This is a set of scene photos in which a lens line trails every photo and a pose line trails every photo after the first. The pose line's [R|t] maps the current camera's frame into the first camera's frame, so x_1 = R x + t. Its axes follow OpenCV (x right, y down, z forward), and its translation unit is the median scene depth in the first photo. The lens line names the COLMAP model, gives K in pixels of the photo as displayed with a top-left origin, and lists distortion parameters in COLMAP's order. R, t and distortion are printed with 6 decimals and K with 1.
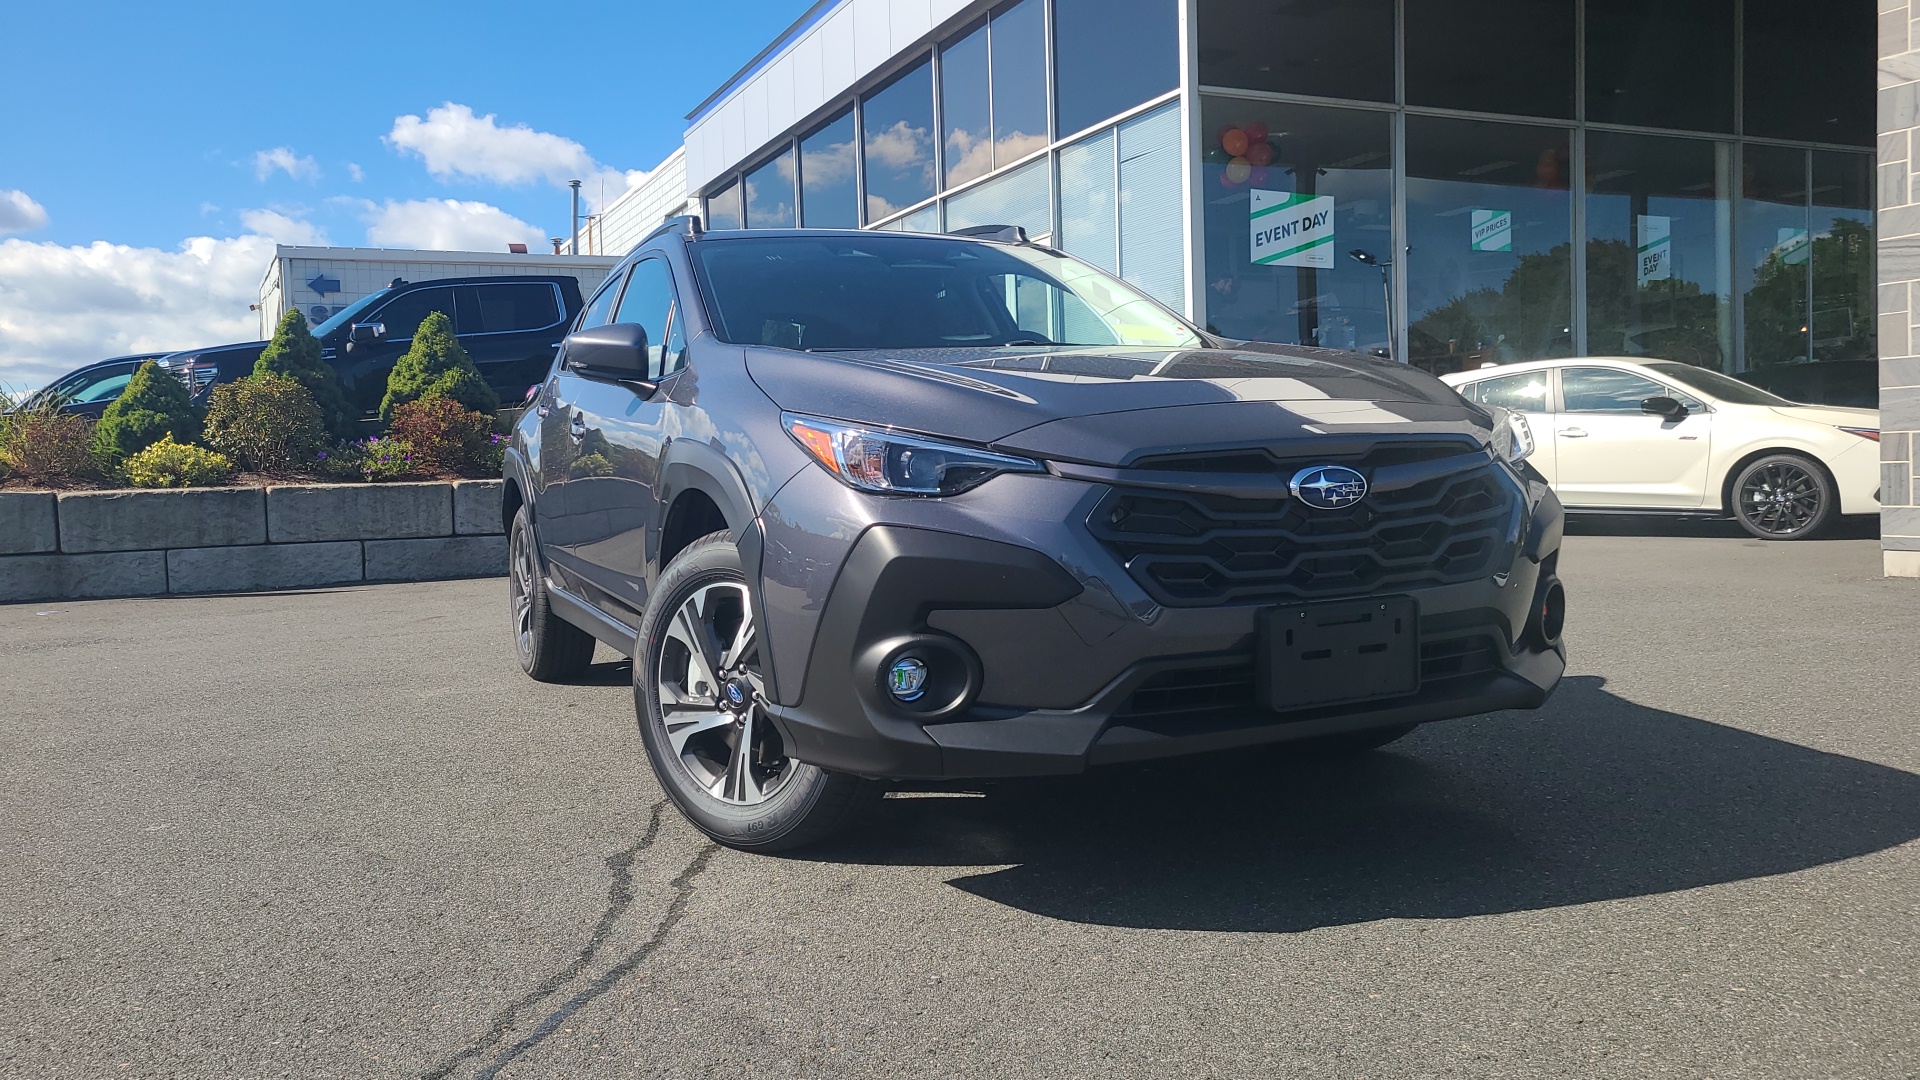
lens RADIAL K [[1416.6, 0, 949.6], [0, 1416.6, 536.7], [0, 0, 1]] dist [0.040466, -0.025961]
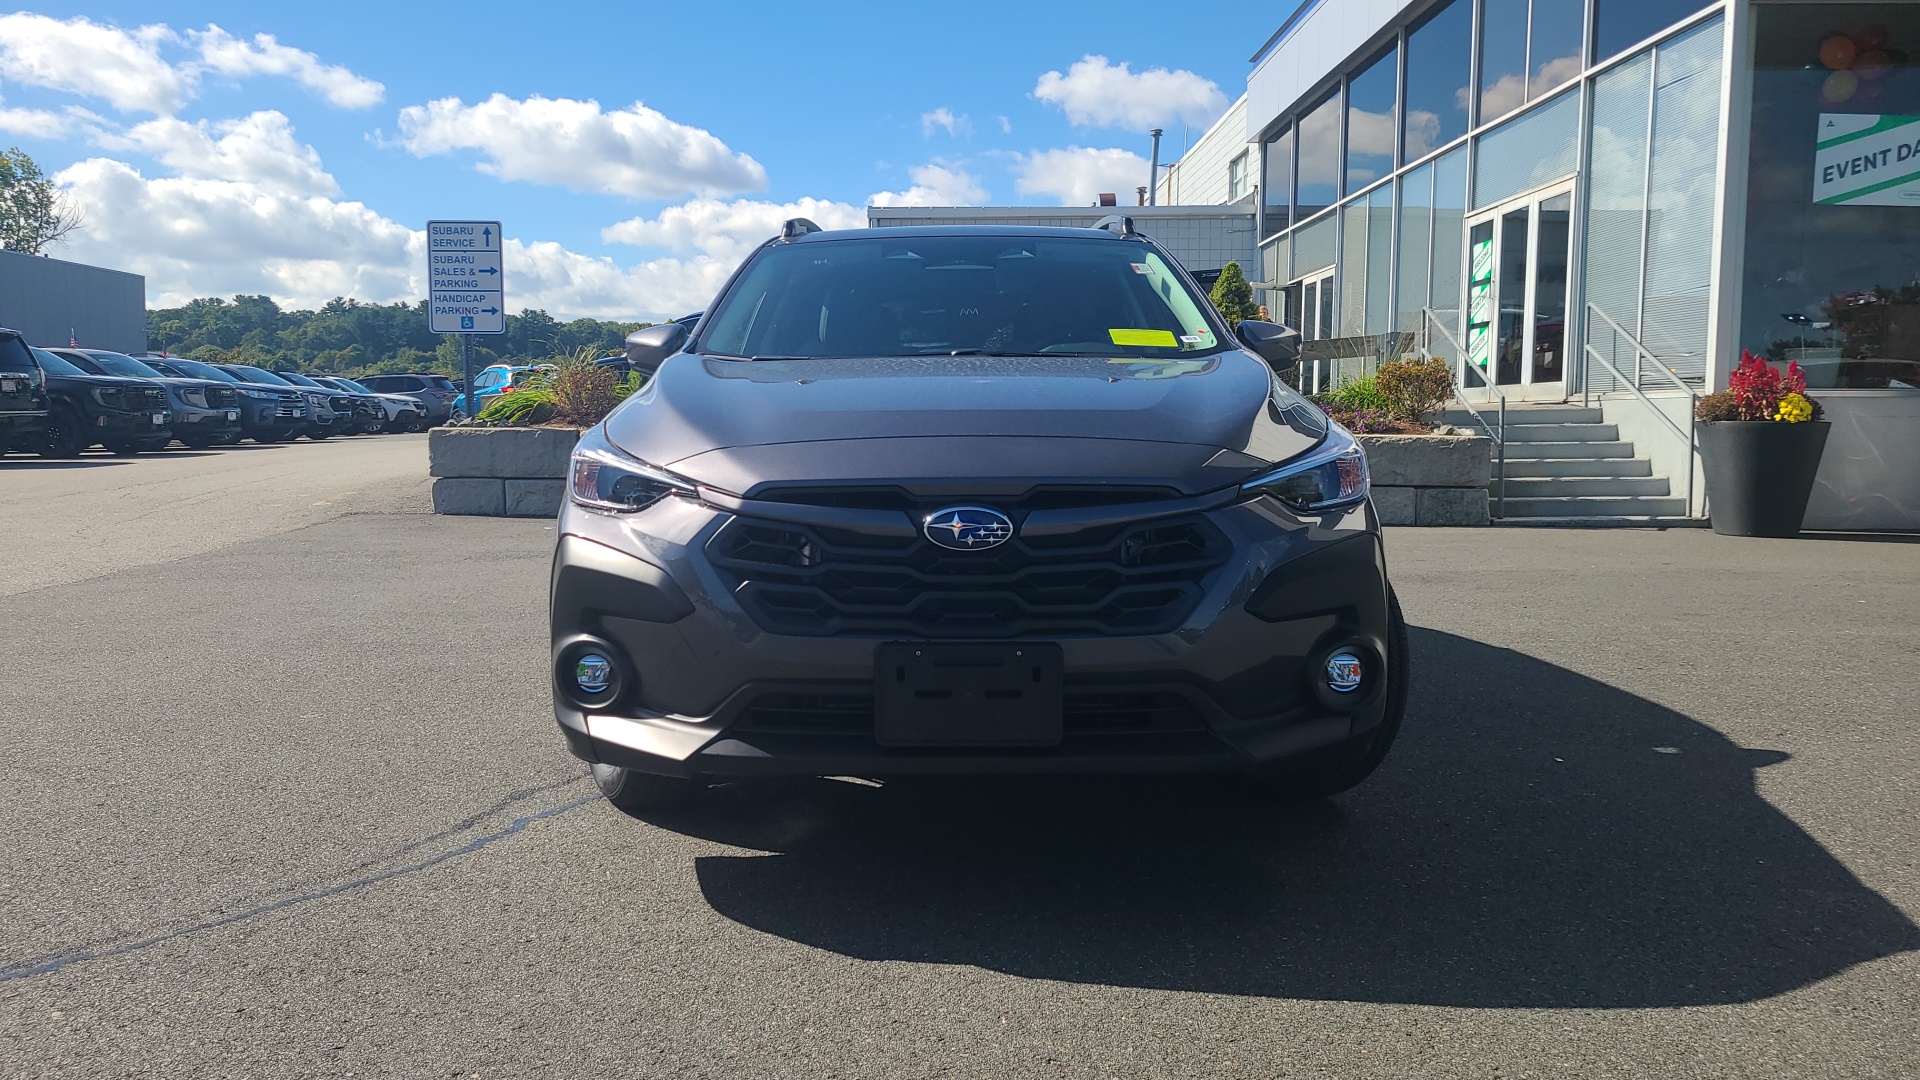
lens RADIAL K [[1416.6, 0, 931.3], [0, 1416.6, 542.3], [0, 0, 1]] dist [0.040466, -0.025961]
pose [[0.904801, 0.073607, -0.419424, 0.549271], [-0.055102, 0.996904, 0.056085, -0.065654], [0.422254, -0.027634, 0.906056, 0.078534]]
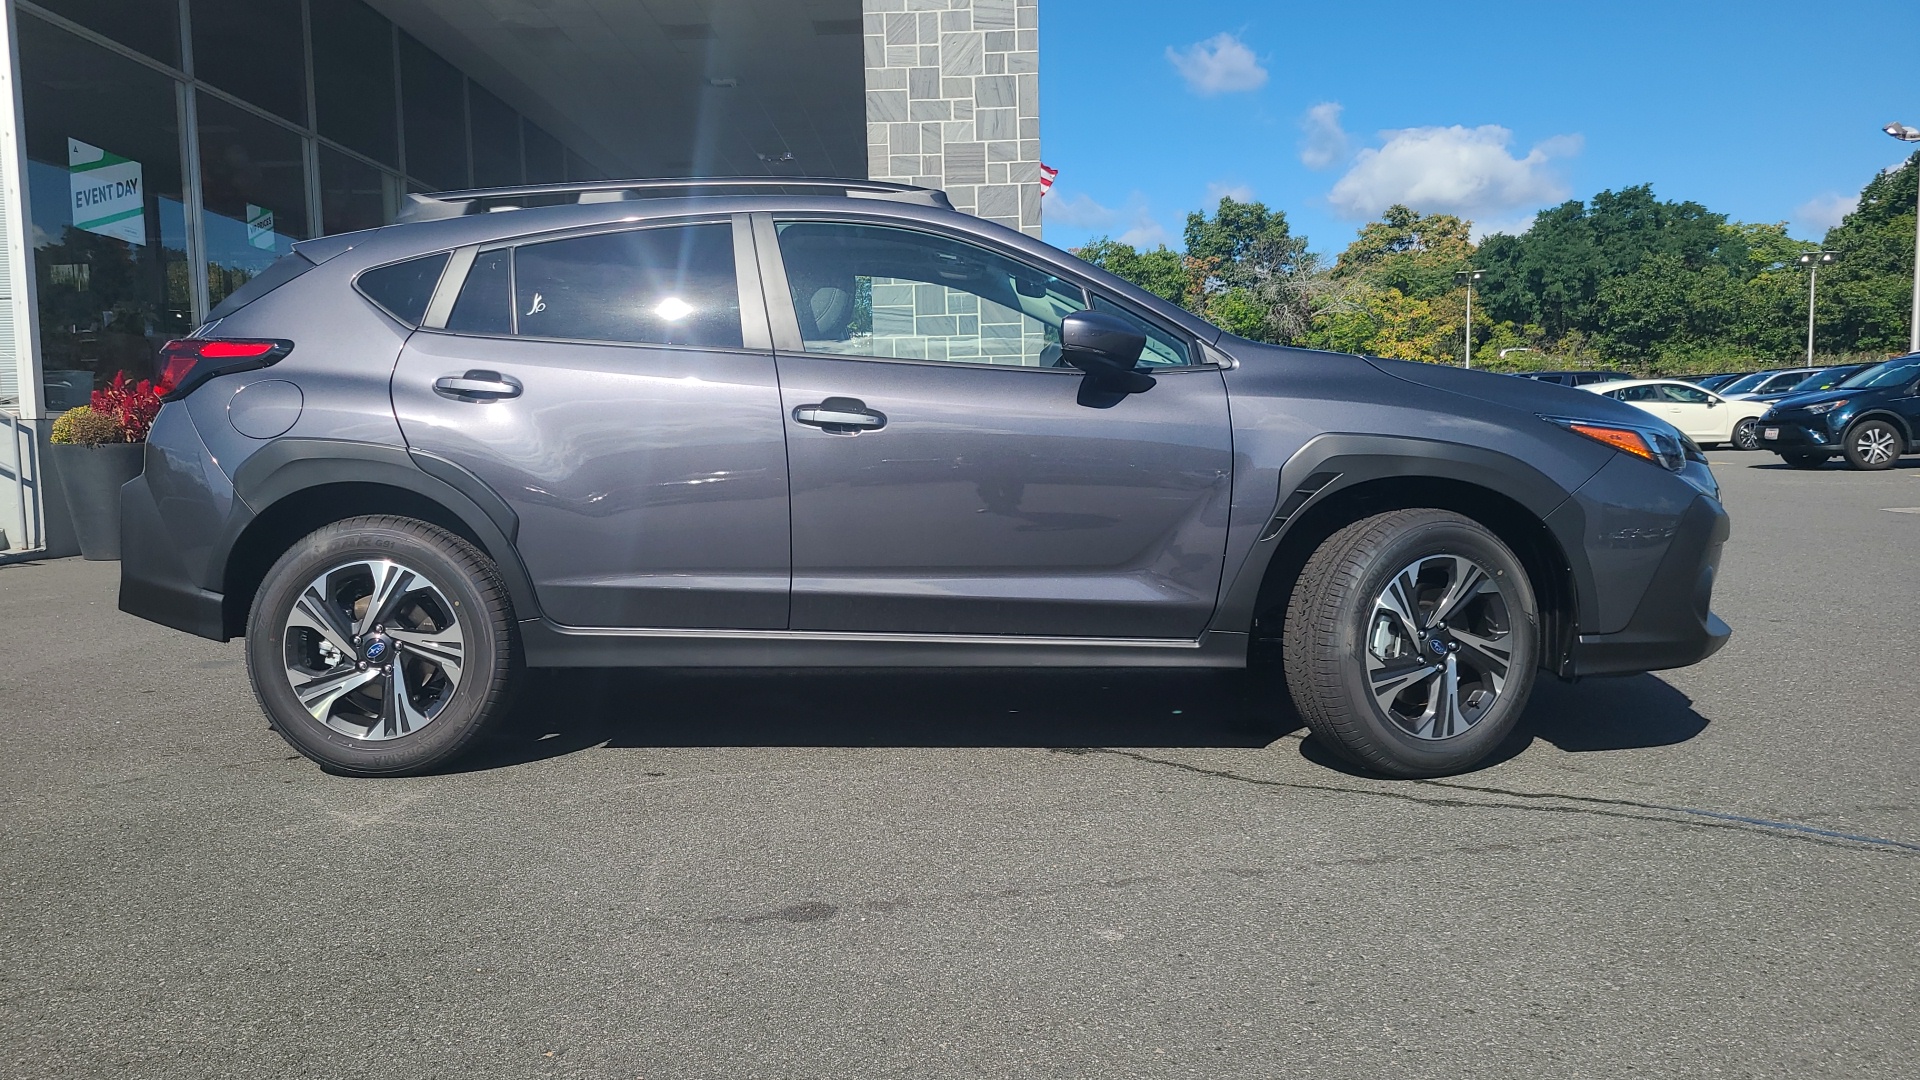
lens RADIAL K [[1416.6, 0, 945.4], [0, 1416.6, 546.4], [0, 0, 1]] dist [0.040466, -0.025961]
pose [[0.470153, -0.045598, 0.881406, -1.390295], [0.047504, 0.998524, 0.026318, -0.024945], [-0.881306, 0.029496, 0.471625, 0.796264]]
